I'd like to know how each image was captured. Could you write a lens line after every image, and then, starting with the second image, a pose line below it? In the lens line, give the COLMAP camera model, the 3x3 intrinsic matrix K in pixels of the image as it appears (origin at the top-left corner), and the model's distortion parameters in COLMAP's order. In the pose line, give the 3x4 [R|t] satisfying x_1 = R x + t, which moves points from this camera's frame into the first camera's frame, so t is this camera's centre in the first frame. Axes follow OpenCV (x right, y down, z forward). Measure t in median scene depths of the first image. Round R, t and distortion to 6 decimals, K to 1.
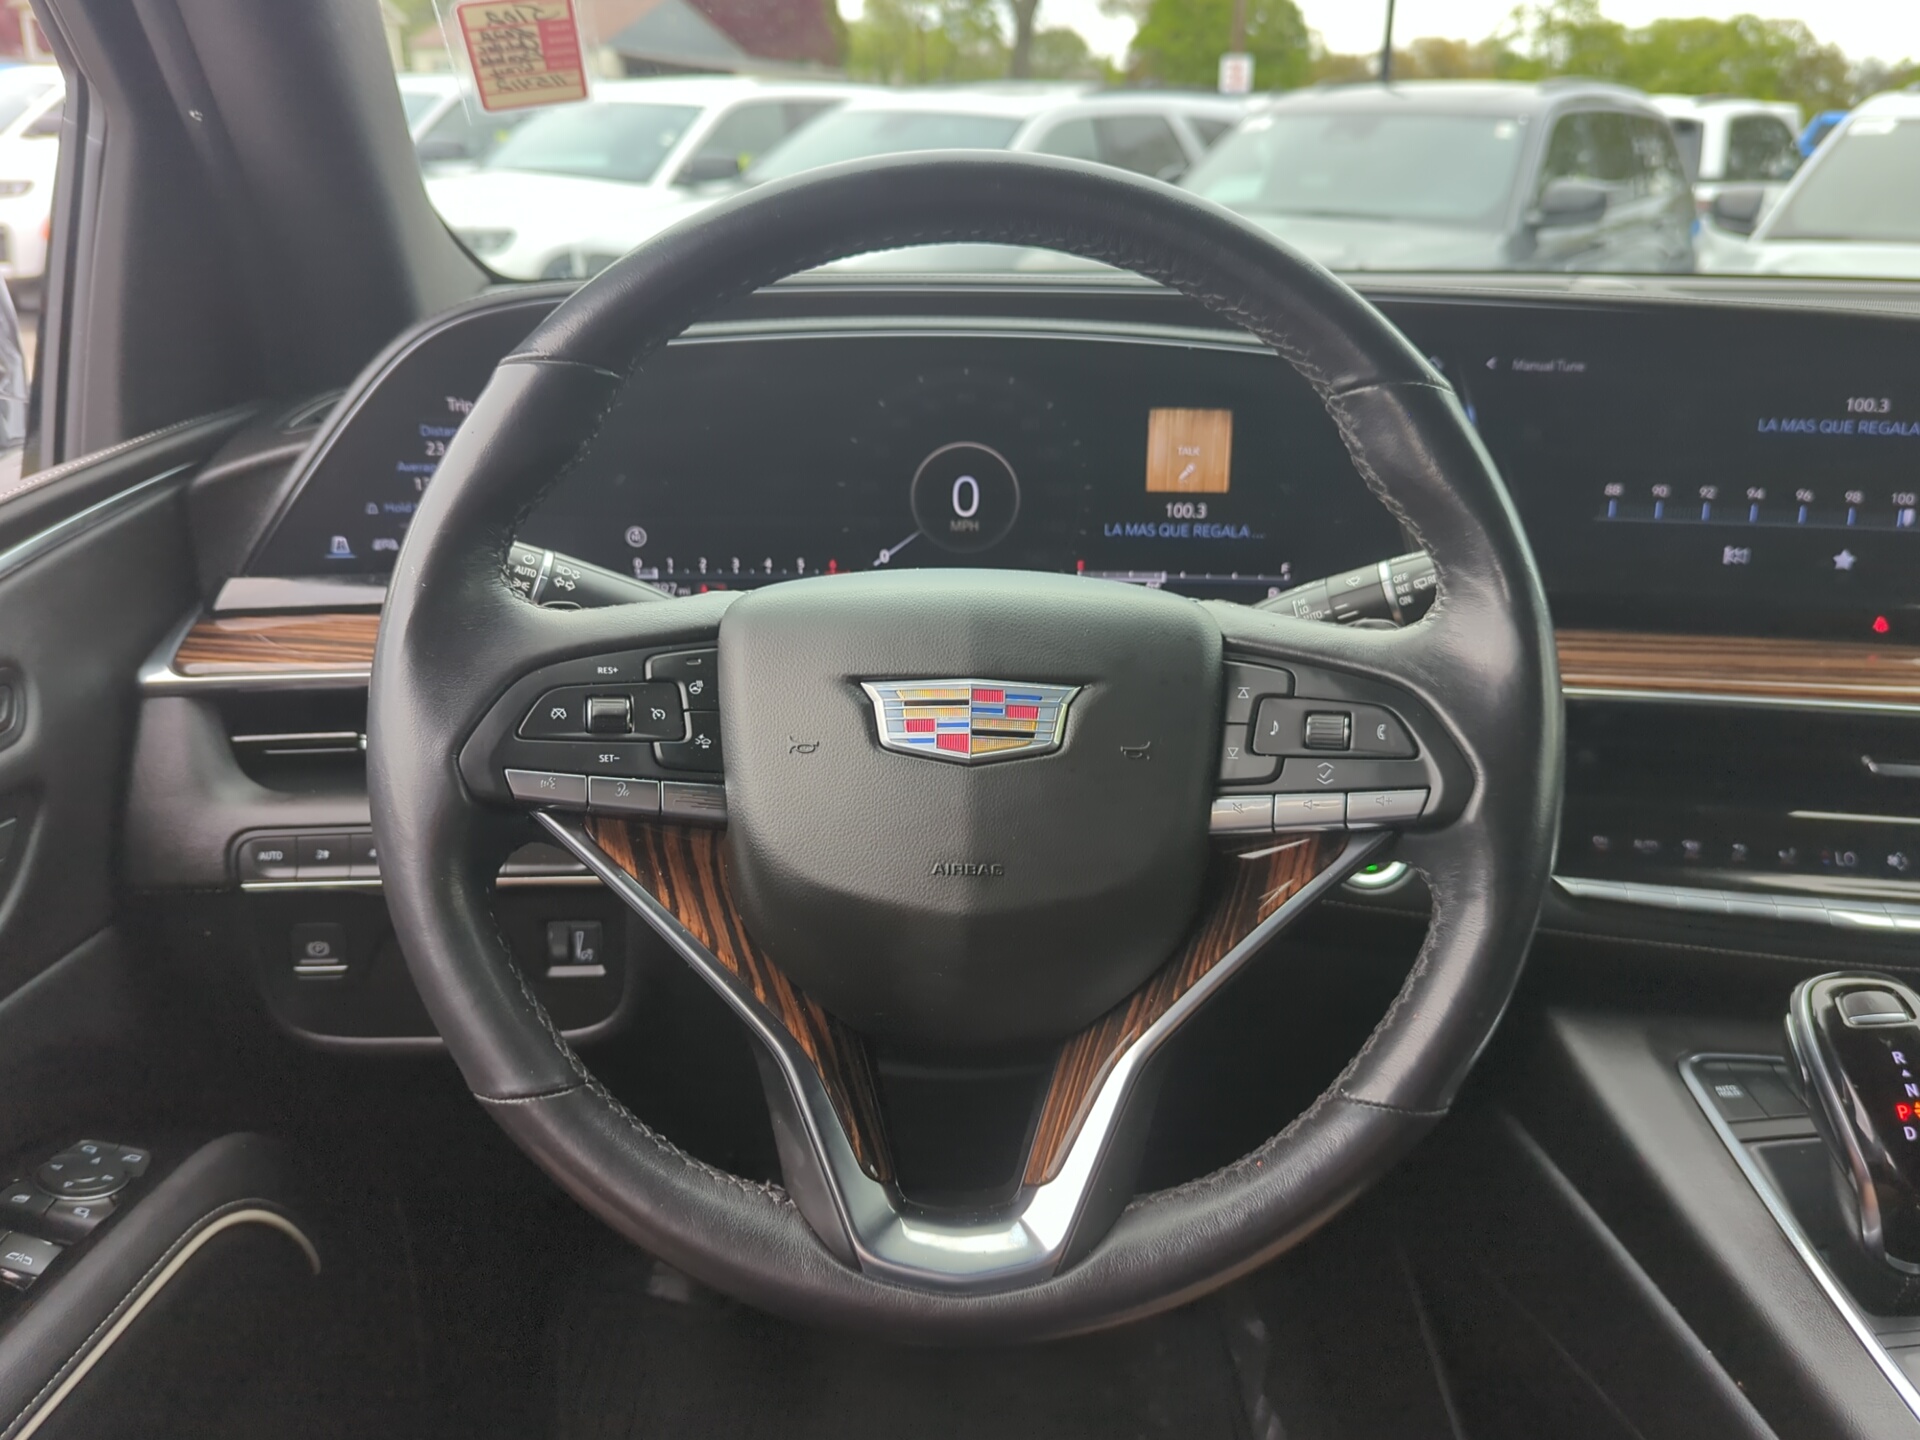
lens RADIAL K [[1557.9, 0, 976.7], [0, 1557.9, 693.8], [0, 0, 1]] dist [0.051762, -0.061149]
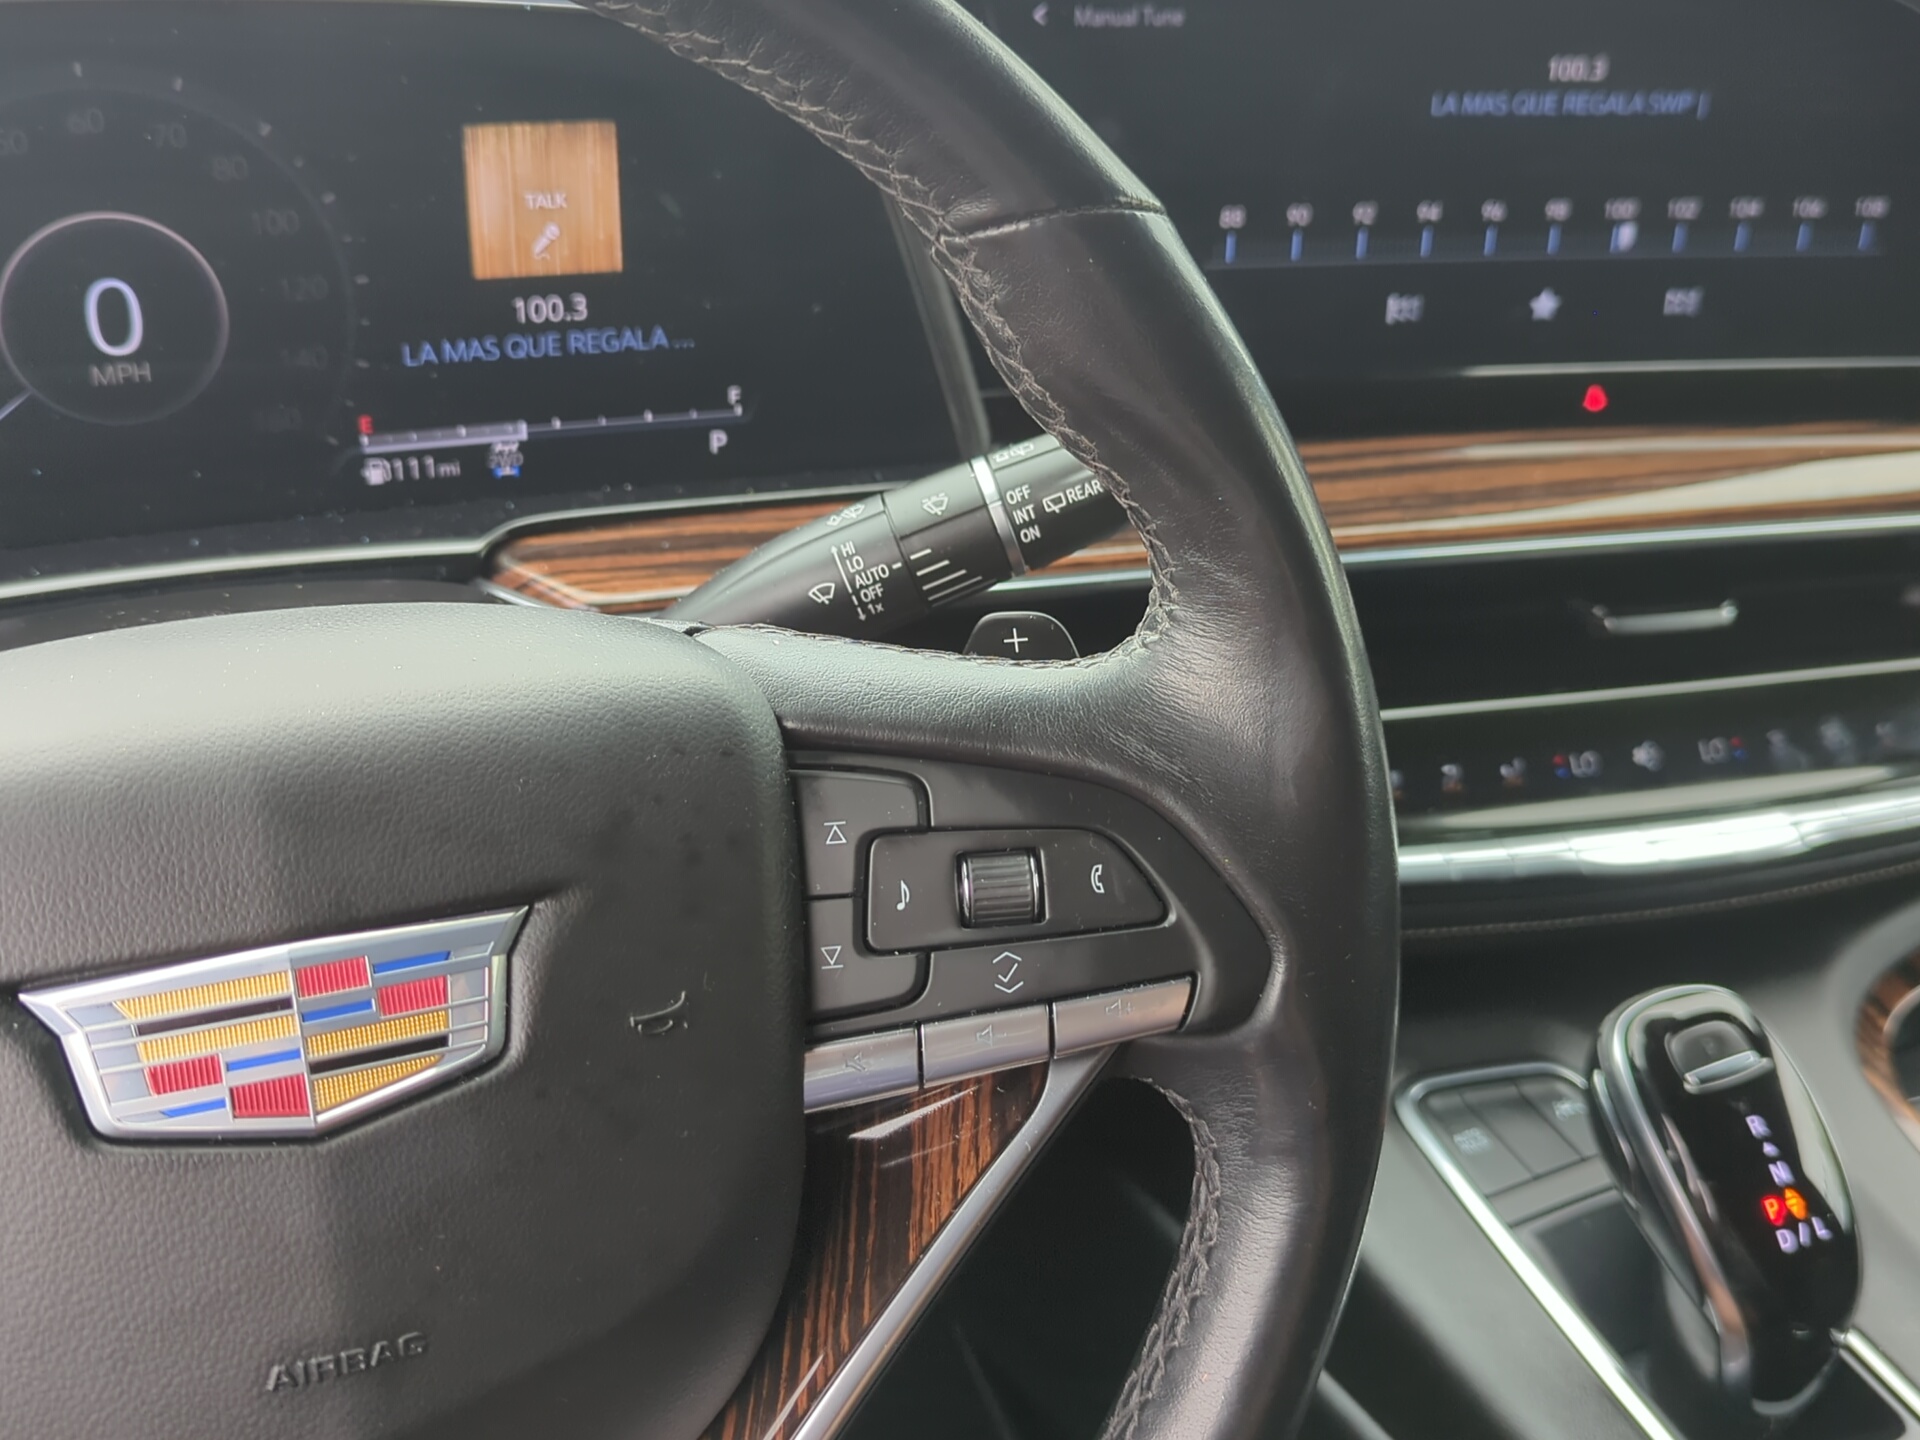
lens RADIAL K [[2163.5, 0, 997.7], [0, 2163.5, 672.8], [0, 0, 1]] dist [0.025548, -0.035864]
pose [[0.915431, -0.149688, 0.373603, -0.028891], [0.082562, 0.978366, 0.189693, -0.143562], [-0.393915, -0.142806, 0.907985, 0.271004]]
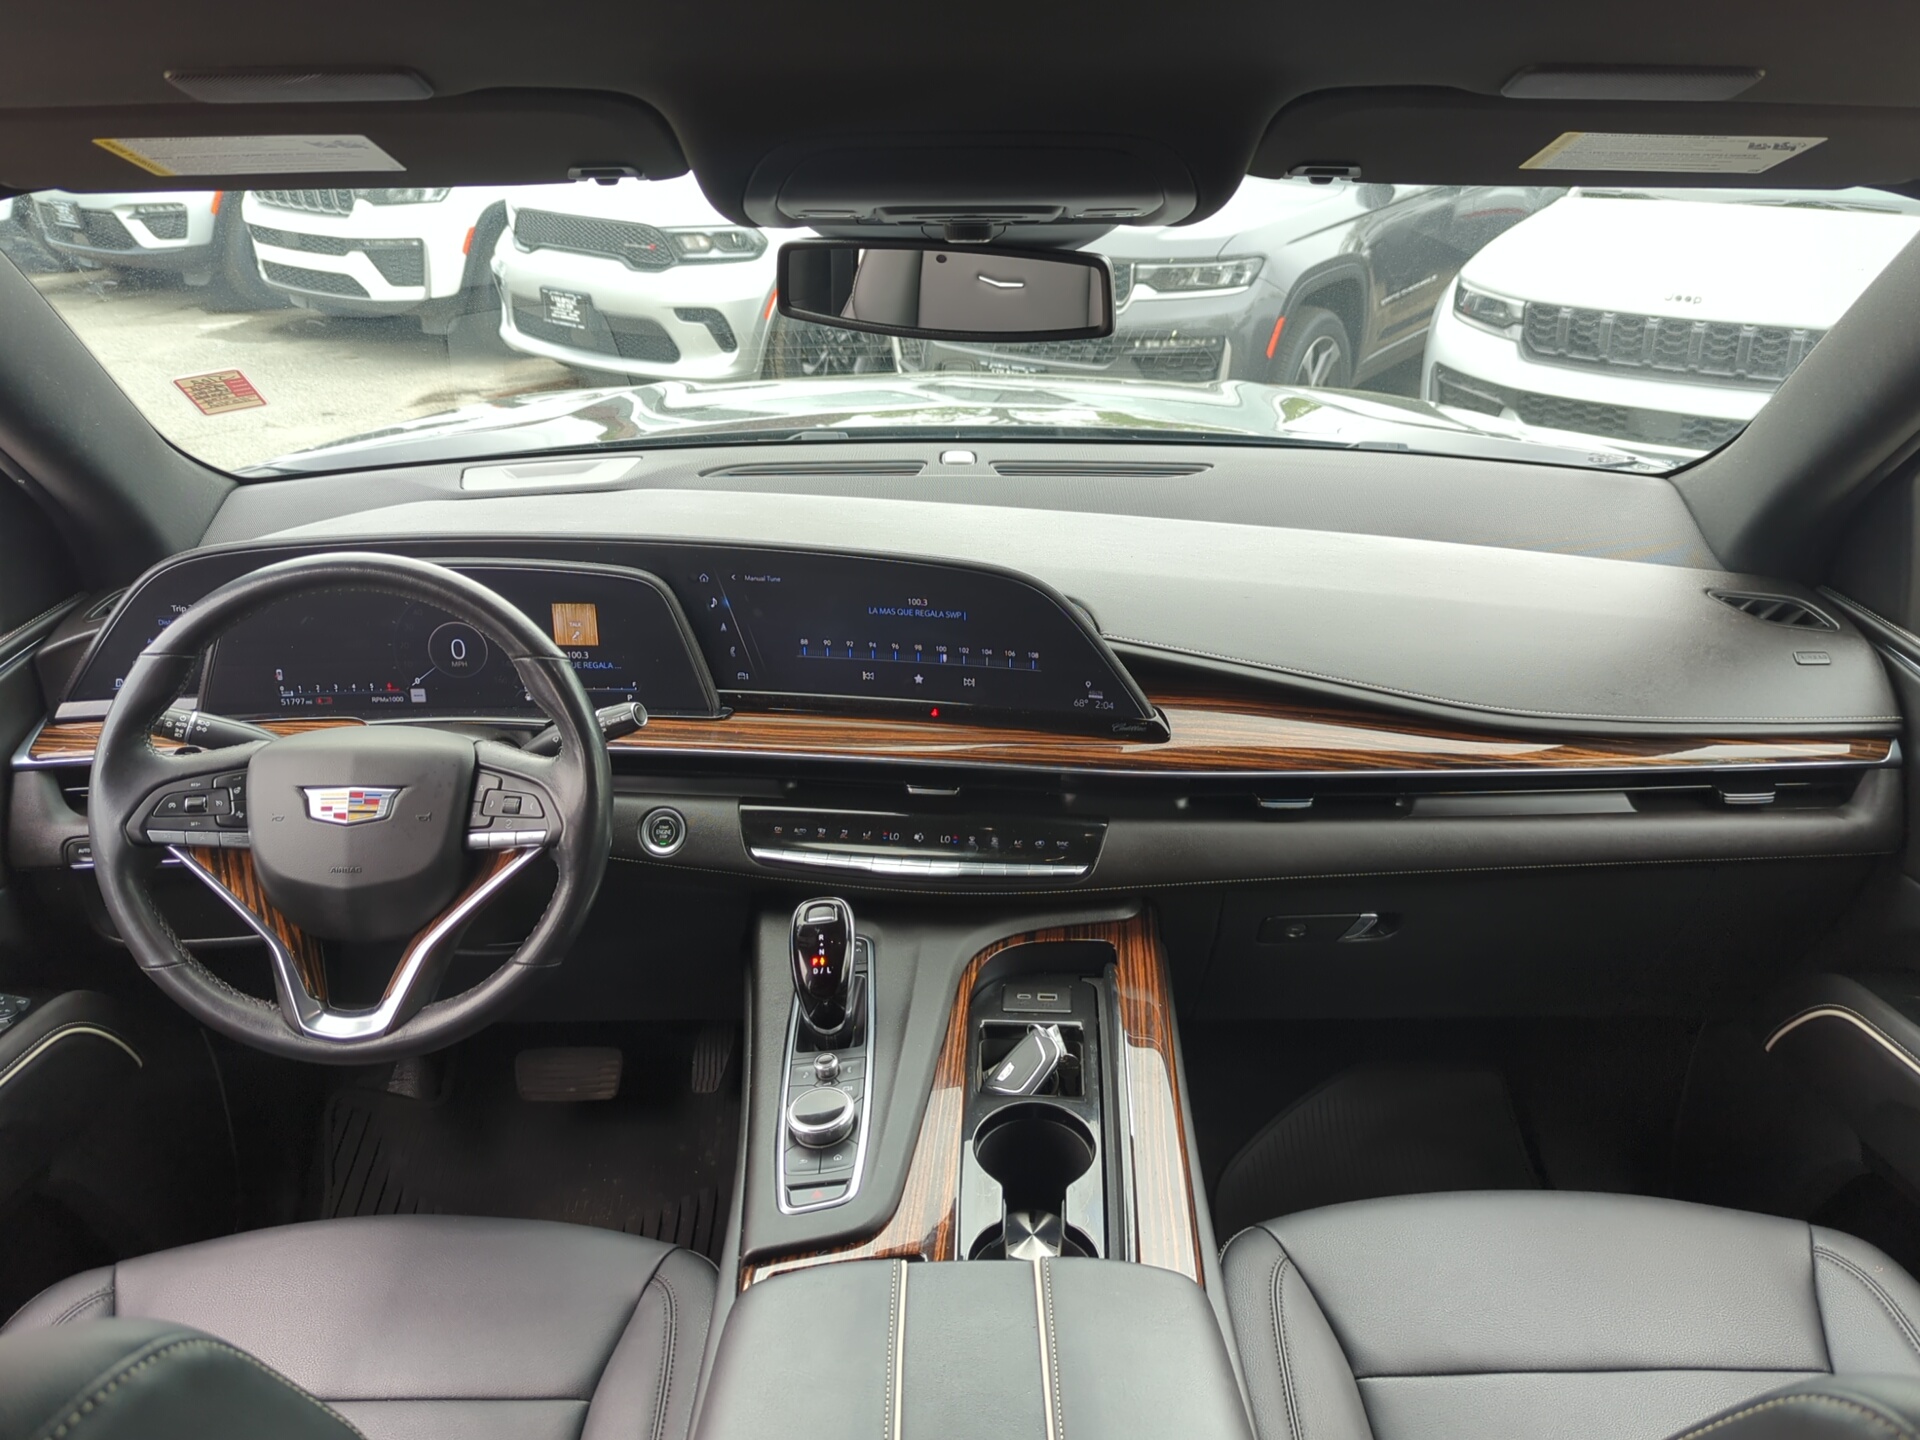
lens RADIAL K [[1560.0, 0, 981.0], [0, 1560.0, 692.8], [0, 0, 1]] dist [0.069184, -0.075579]
pose [[0.999875, -0.015649, -0.002273, 0.719312], [0.015772, 0.997263, 0.072240, -0.232404], [0.001137, -0.072267, 0.997385, -1.015664]]
